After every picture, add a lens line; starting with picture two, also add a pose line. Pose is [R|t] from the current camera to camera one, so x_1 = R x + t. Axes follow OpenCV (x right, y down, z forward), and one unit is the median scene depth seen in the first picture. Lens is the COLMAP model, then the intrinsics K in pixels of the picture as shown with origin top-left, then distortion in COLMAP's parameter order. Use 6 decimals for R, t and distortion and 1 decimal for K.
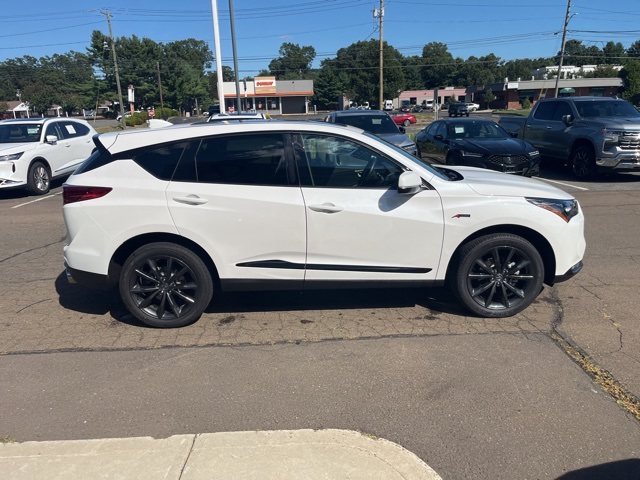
lens RADIAL K [[484.5, 0, 322.4], [0, 484.5, 241.5], [0, 0, 1]] dist [0.079174, -0.103395]
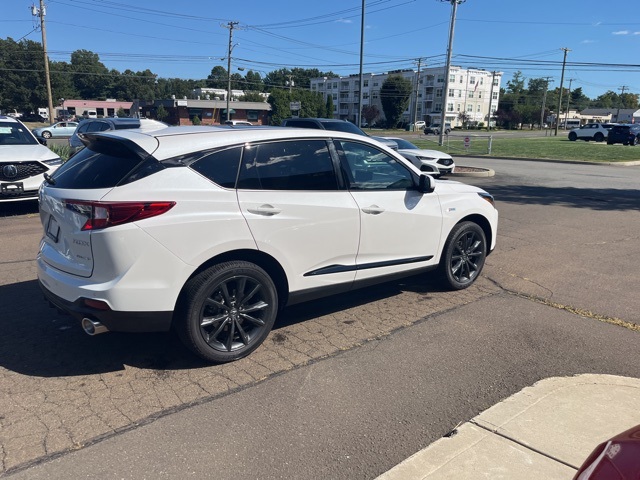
lens RADIAL K [[484.5, 0, 318.1], [0, 484.5, 238.6], [0, 0, 1]] dist [0.079174, -0.103395]
pose [[0.795238, -0.098030, 0.598320, -0.225923], [0.118486, 0.992942, 0.005204, -0.007844], [-0.594607, 0.066754, 0.801240, 0.066929]]
